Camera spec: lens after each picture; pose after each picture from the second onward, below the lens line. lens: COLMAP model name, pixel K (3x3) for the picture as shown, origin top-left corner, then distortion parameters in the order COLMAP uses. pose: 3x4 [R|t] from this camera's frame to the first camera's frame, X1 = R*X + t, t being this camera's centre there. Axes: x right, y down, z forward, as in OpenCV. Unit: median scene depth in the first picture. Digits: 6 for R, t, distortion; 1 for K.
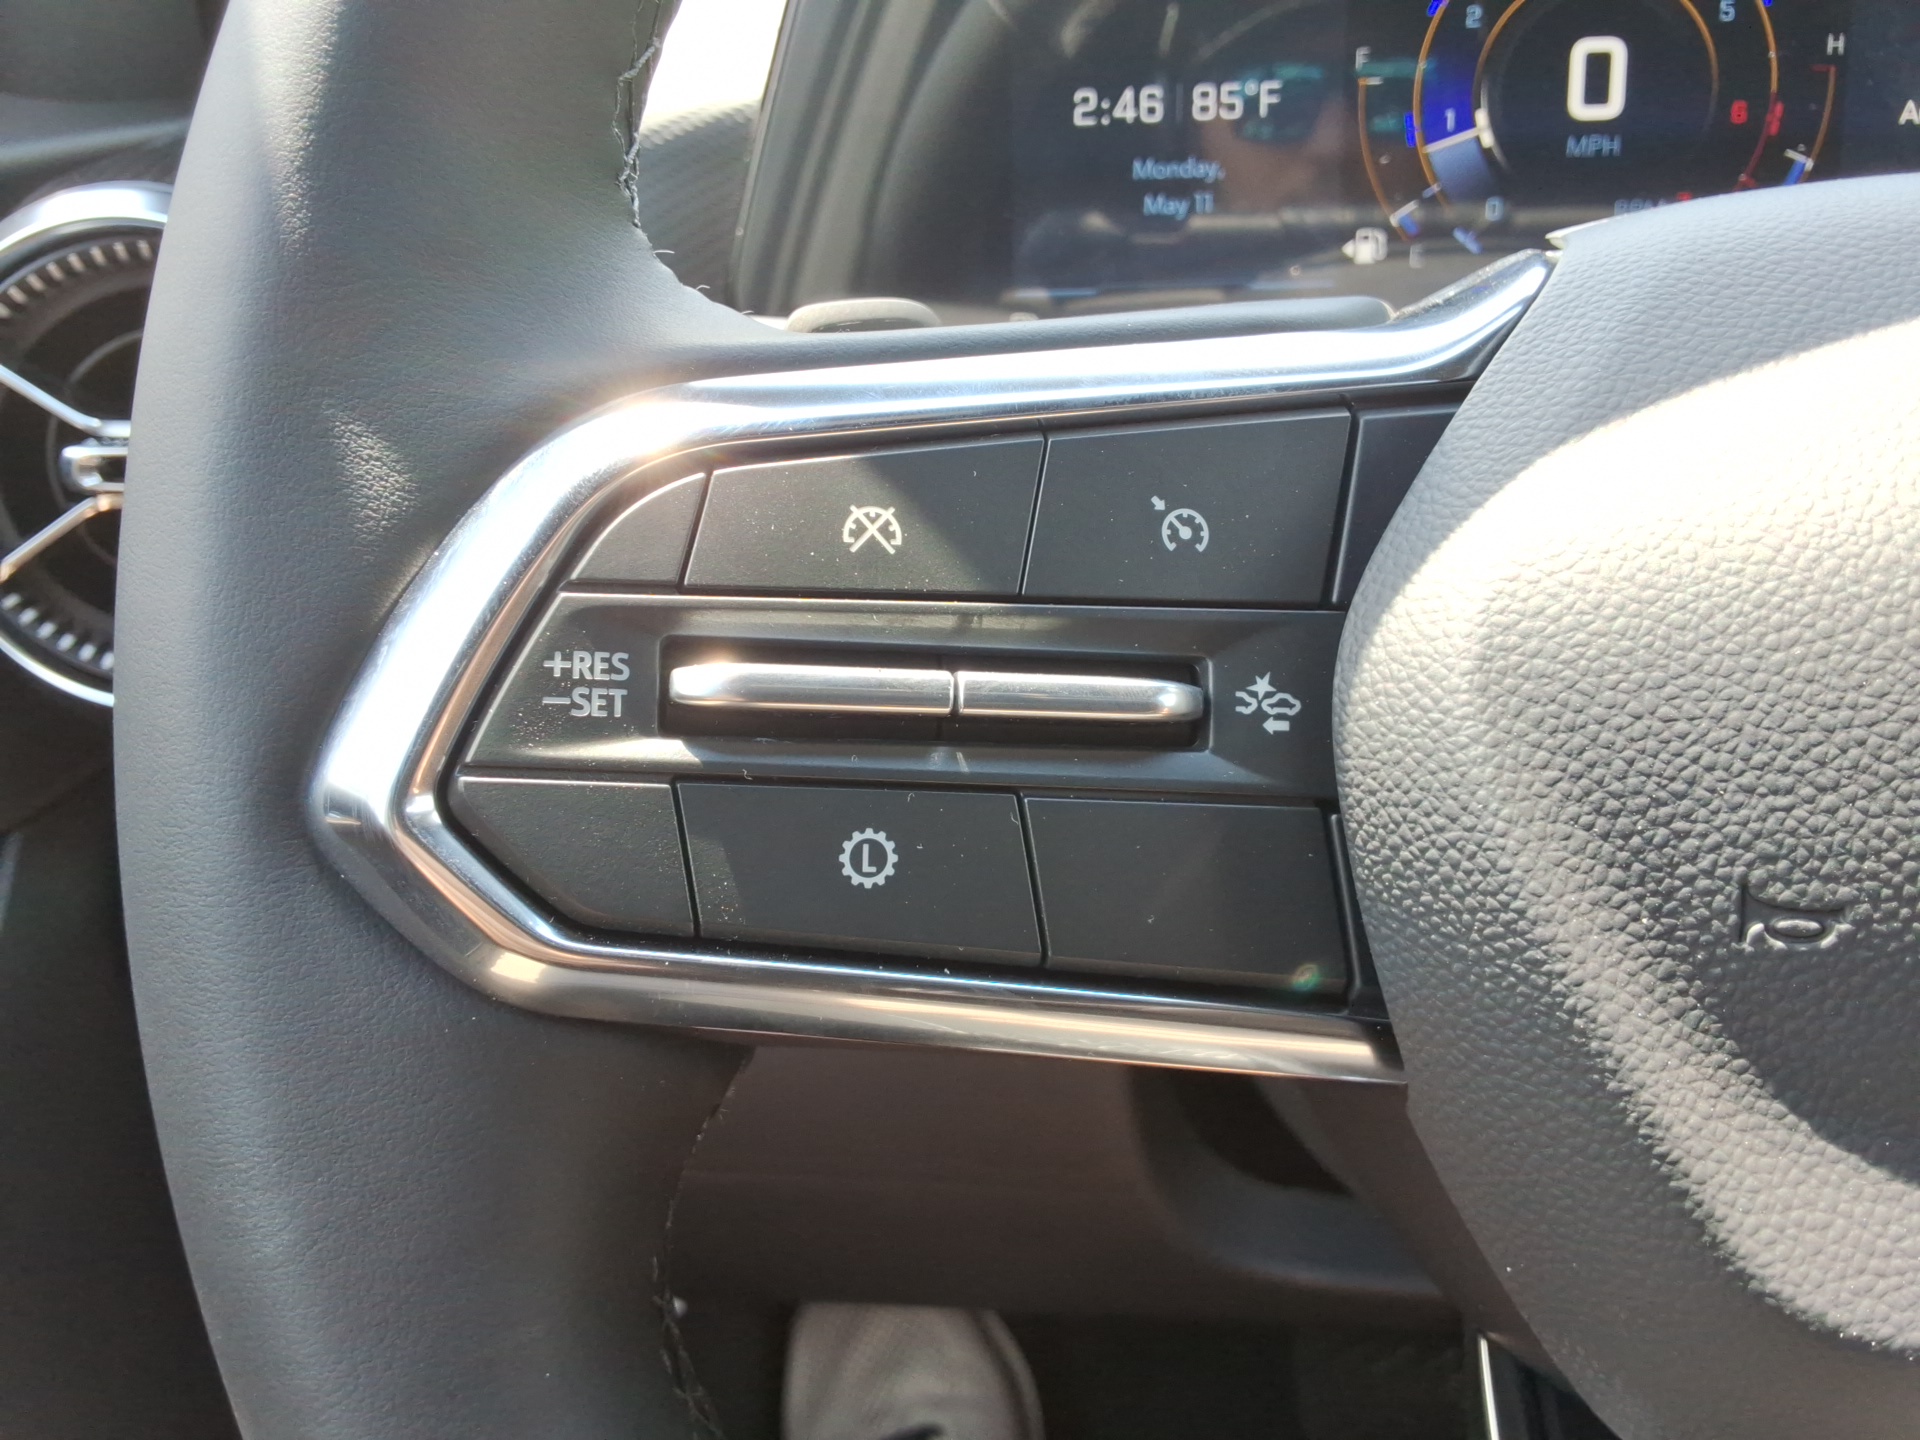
lens RADIAL K [[1572.8, 0, 951.0], [0, 1572.8, 704.4], [0, 0, 1]] dist [0.090314, -0.142386]
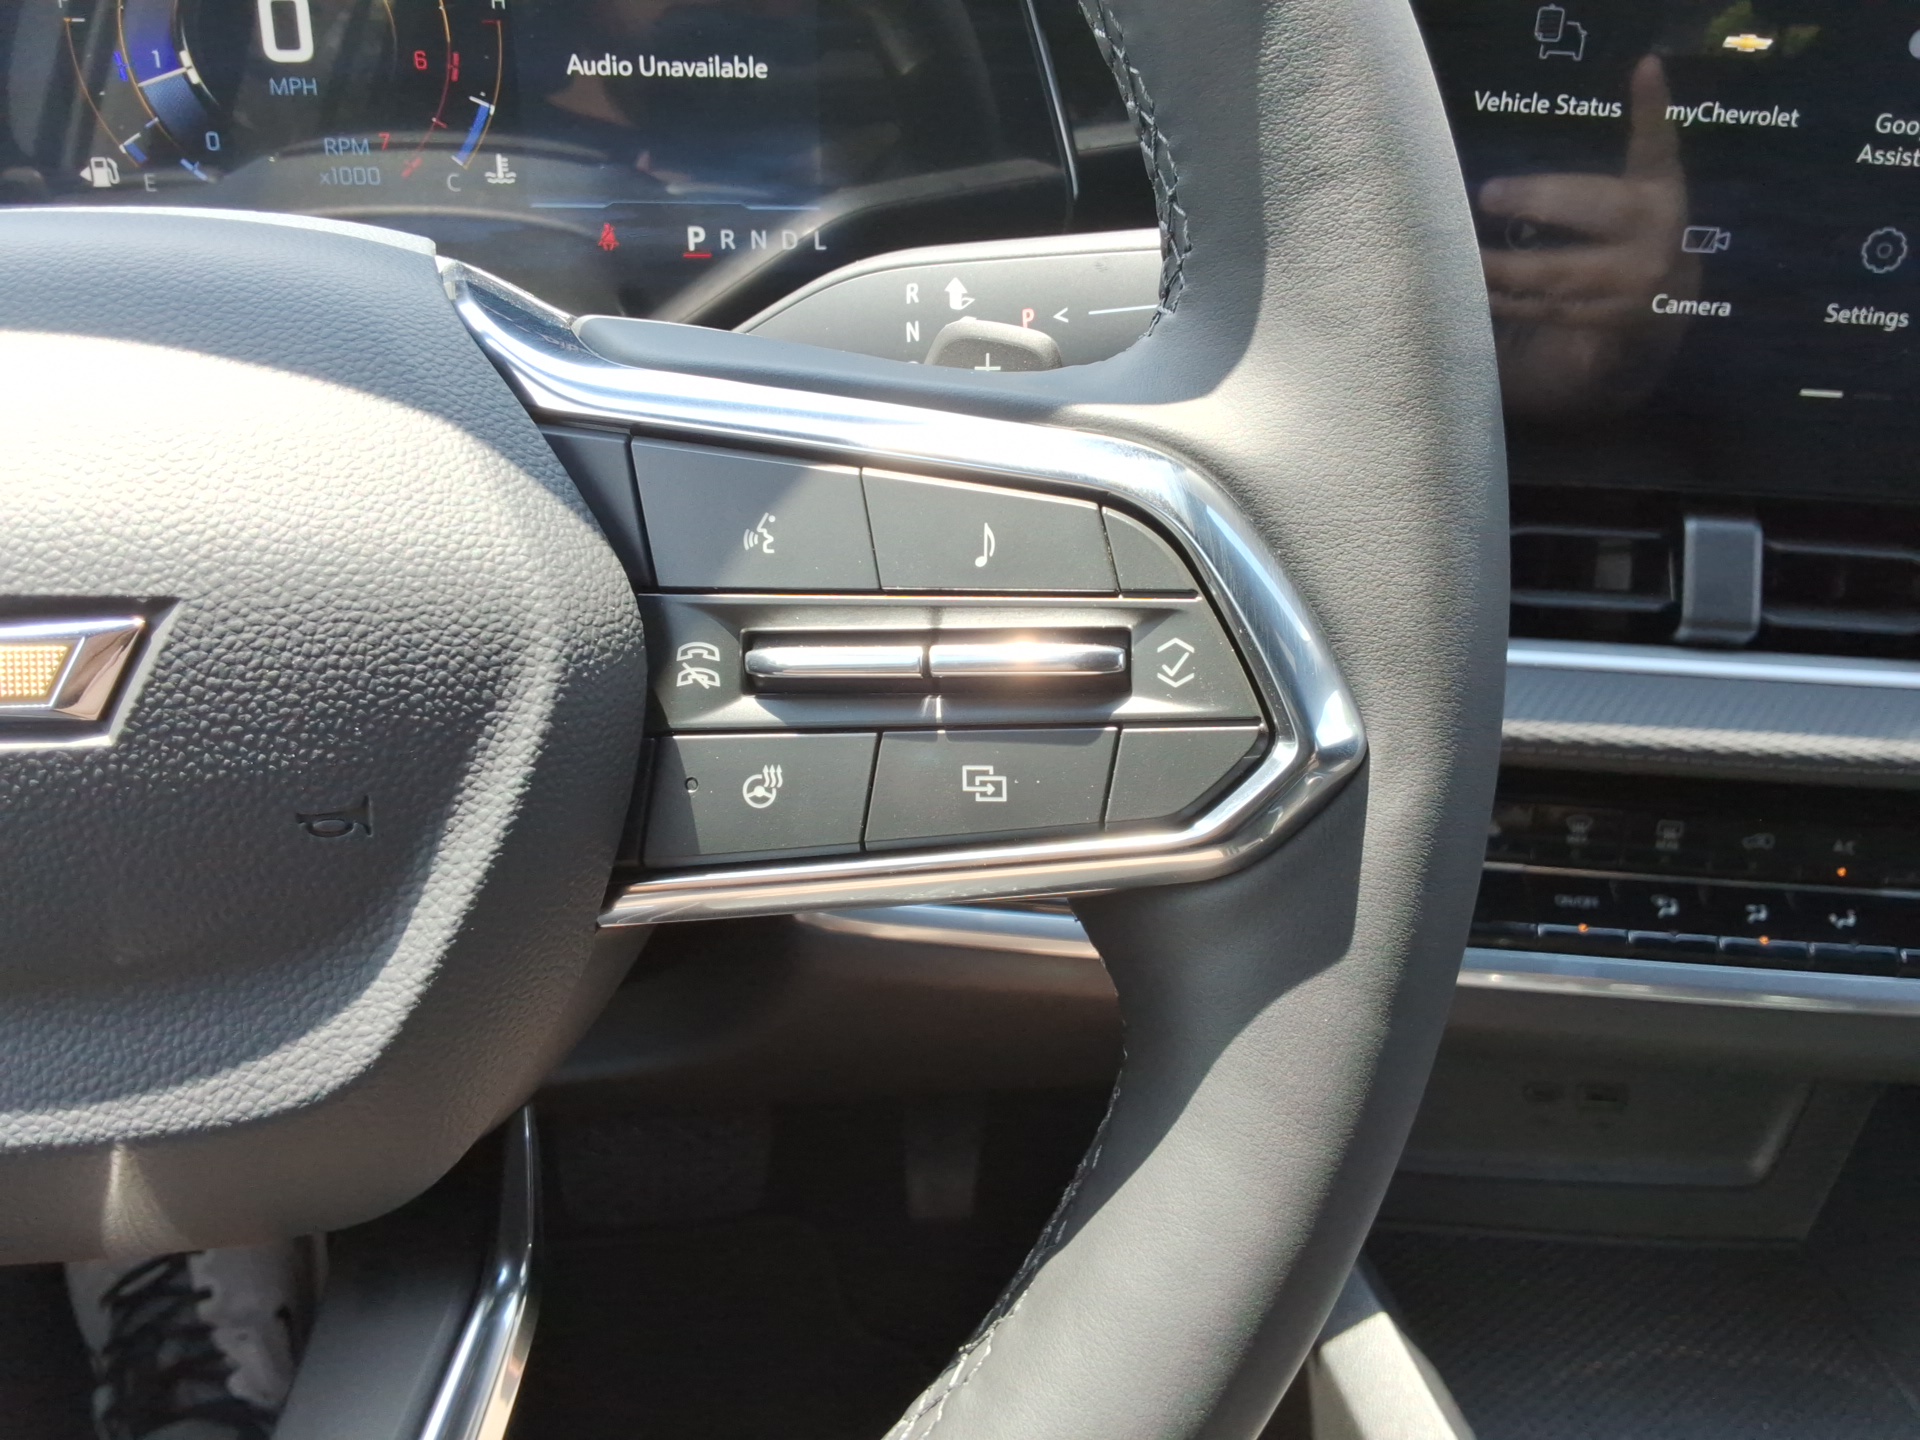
lens RADIAL K [[1572.8, 0, 992.5], [0, 1572.8, 722.7], [0, 0, 1]] dist [0.090314, -0.142386]
pose [[0.970877, -0.049887, 0.234328, 1.318131], [0.019588, 0.991334, 0.129894, -0.103750], [-0.238778, -0.121521, 0.963441, -0.514154]]
